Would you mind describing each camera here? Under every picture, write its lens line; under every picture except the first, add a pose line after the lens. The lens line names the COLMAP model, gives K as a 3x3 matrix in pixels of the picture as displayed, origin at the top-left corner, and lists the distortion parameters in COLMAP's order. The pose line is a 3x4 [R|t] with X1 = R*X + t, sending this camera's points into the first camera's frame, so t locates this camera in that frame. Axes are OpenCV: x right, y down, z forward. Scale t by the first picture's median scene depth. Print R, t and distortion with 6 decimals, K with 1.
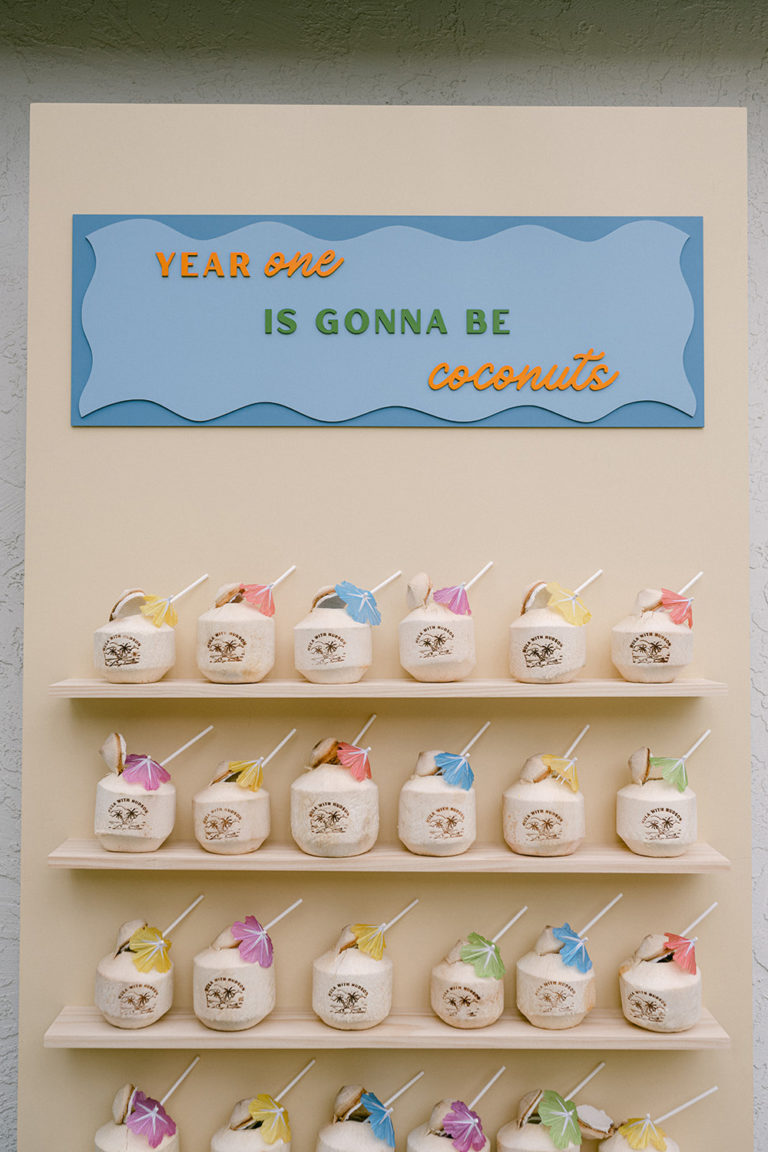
lens RADIAL K [[1488.0, 0, 384.0], [0, 1488.0, 576.0], [0, 0, 1]] dist [-0.001402, 0.023078]
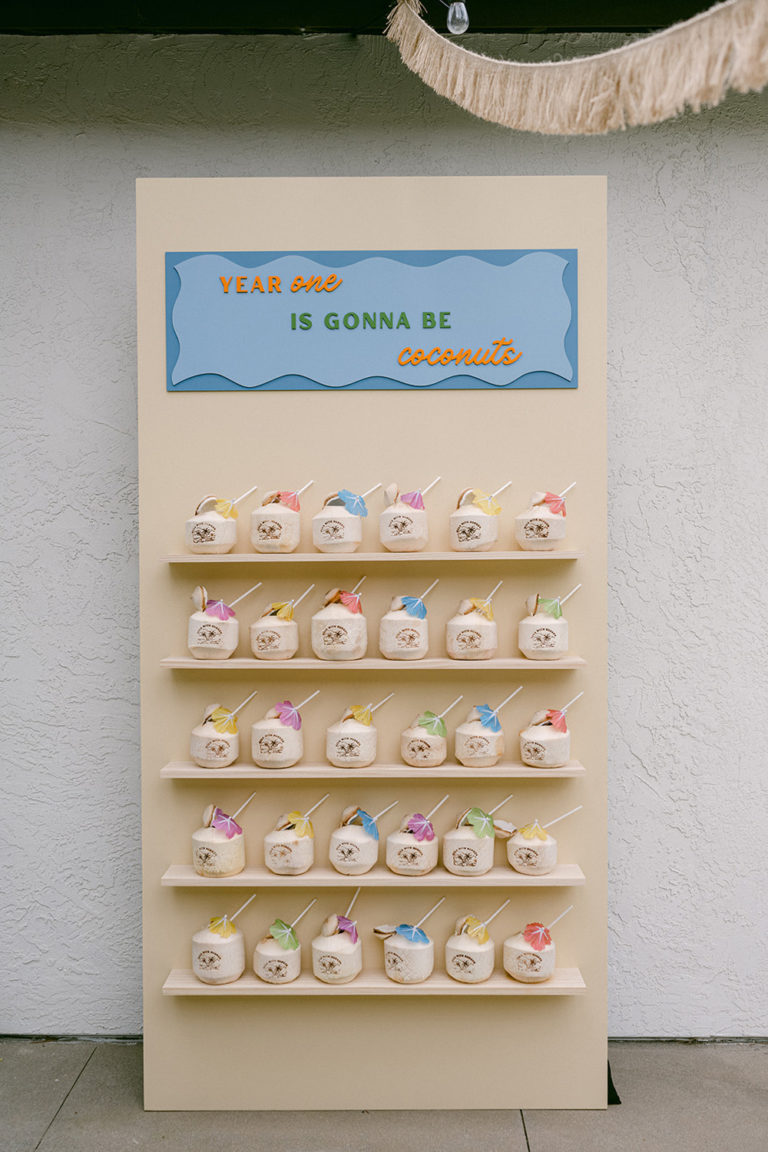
lens RADIAL K [[1184.3, 0, 384.0], [0, 1184.3, 576.0], [0, 0, 1]] dist [0.002306, 0.001617]
pose [[0.999936, -0.008256, -0.007781, 0.025282], [0.008674, 0.998430, 0.055345, 0.027125], [0.007312, -0.055409, 0.998437, -0.259142]]
